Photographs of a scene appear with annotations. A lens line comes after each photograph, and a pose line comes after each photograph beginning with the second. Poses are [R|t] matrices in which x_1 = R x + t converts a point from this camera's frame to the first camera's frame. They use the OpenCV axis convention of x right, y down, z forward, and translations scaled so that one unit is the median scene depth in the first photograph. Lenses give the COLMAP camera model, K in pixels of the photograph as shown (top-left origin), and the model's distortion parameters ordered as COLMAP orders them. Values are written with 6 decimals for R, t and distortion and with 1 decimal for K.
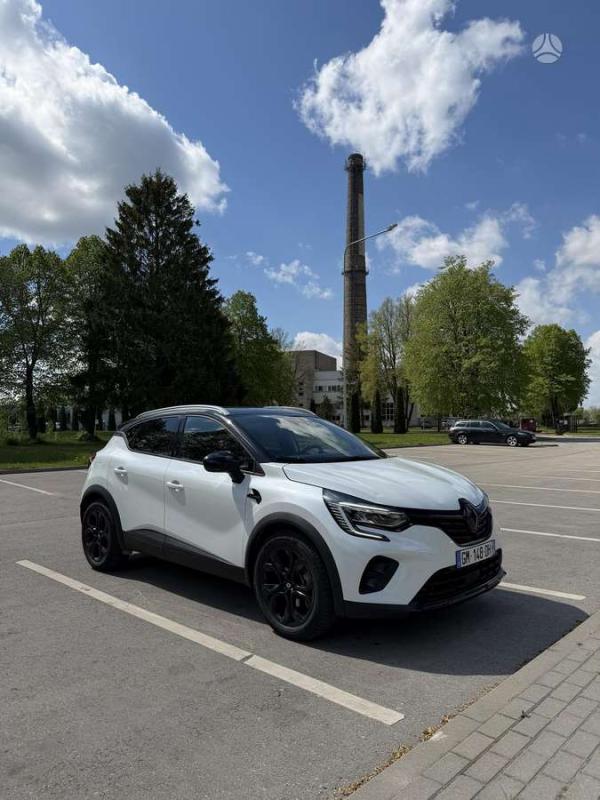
lens RADIAL K [[569.7, 0, 300.1], [0, 569.7, 378.8], [0, 0, 1]] dist [-0.003296, 0.000900]
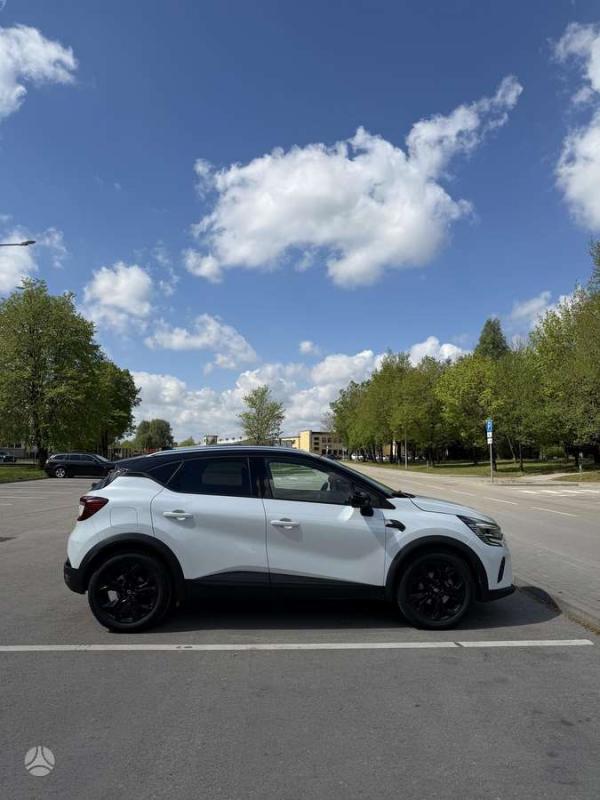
lens RADIAL K [[578.9, 0, 300.0], [0, 578.9, 400.0], [0, 0, 1]] dist [-0.003010, 0.001740]
pose [[0.680710, 0.088399, 0.727200, -0.159608], [-0.076183, 0.995852, -0.049744, 0.001834], [-0.728581, -0.021539, 0.684621, 0.041014]]
